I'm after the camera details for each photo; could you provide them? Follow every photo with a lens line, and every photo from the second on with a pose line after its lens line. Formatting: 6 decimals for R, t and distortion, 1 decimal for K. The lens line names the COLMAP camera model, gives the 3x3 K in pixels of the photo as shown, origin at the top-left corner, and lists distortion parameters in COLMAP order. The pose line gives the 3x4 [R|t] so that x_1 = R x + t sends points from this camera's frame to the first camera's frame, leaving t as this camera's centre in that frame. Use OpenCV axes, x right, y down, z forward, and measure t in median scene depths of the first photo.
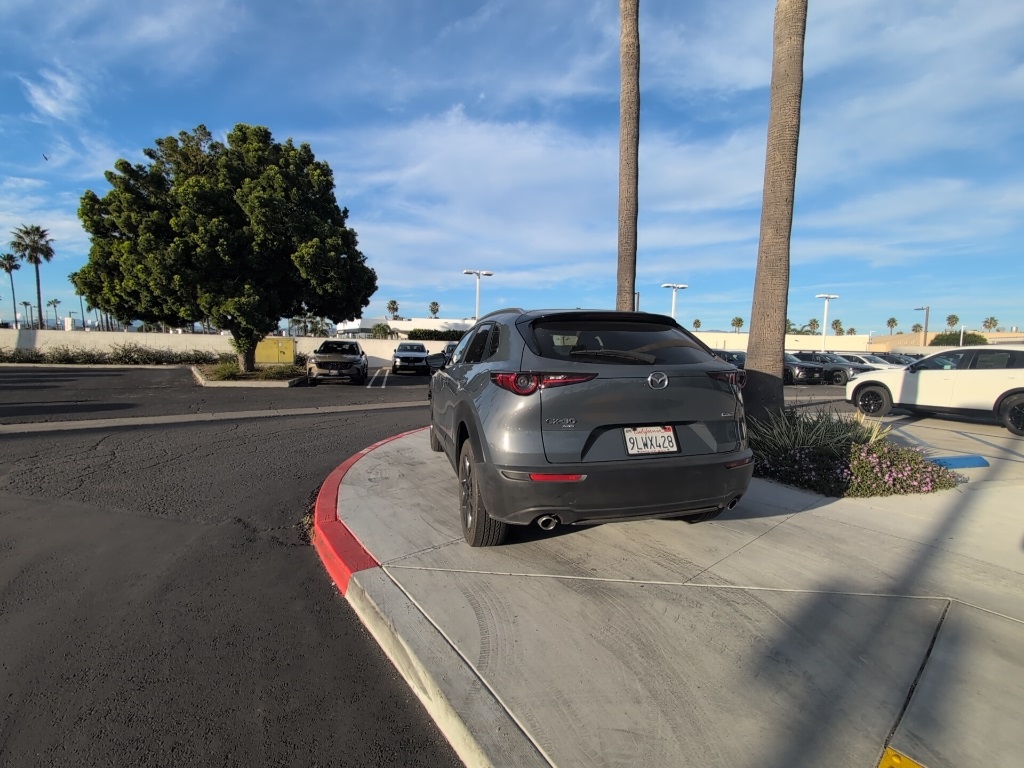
lens RADIAL K [[434.9, 0, 515.8], [0, 434.9, 382.0], [0, 0, 1]] dist [-0.000852, 0.000582]
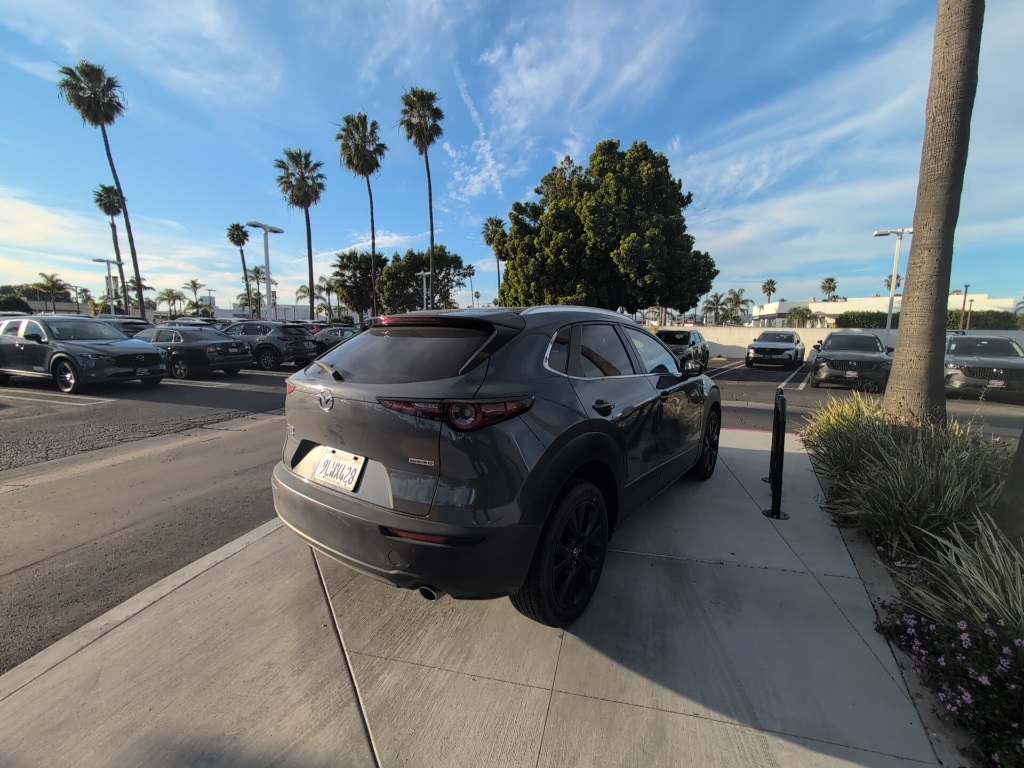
lens RADIAL K [[435.2, 0, 515.7], [0, 435.2, 382.2], [0, 0, 1]] dist [-0.000551, 0.000494]
pose [[0.616900, 0.085047, -0.782433, 0.224200], [-0.061072, 0.996320, 0.060144, -0.020475], [0.784669, 0.010682, 0.619823, 0.140209]]
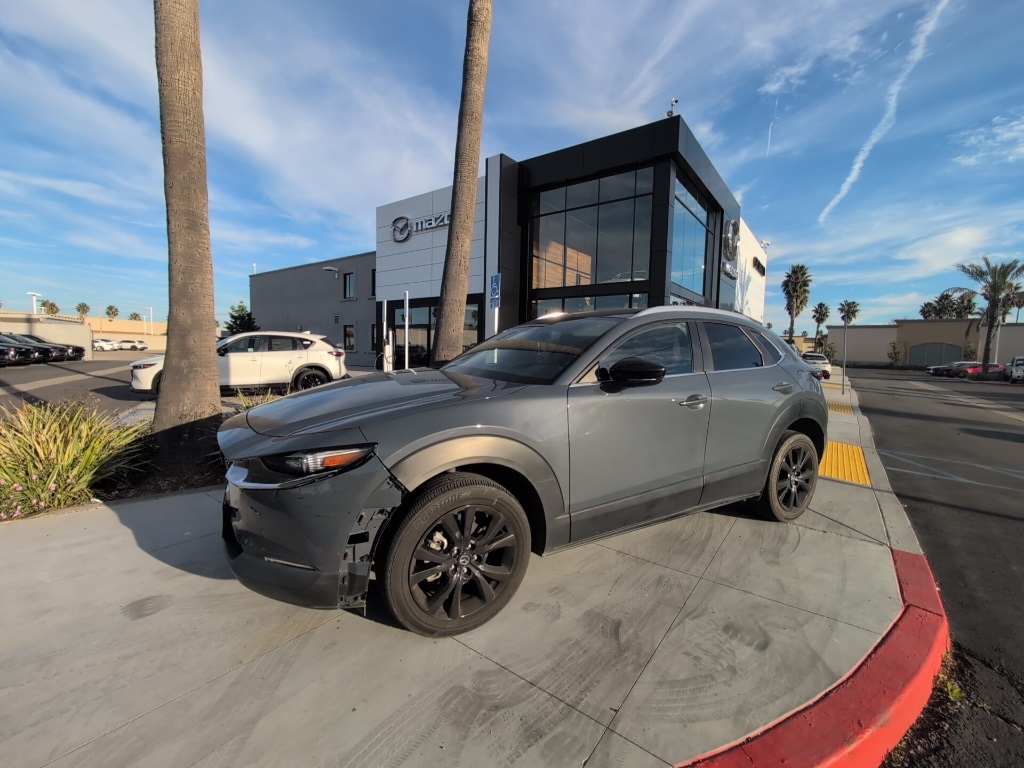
lens RADIAL K [[434.4, 0, 515.7], [0, 434.4, 382.4], [0, 0, 1]] dist [-0.000384, 0.000510]
pose [[-0.262876, -0.096876, 0.959954, -0.228190], [0.038610, 0.993093, 0.110794, -0.036070], [-0.964057, 0.066189, -0.257320, 0.456422]]
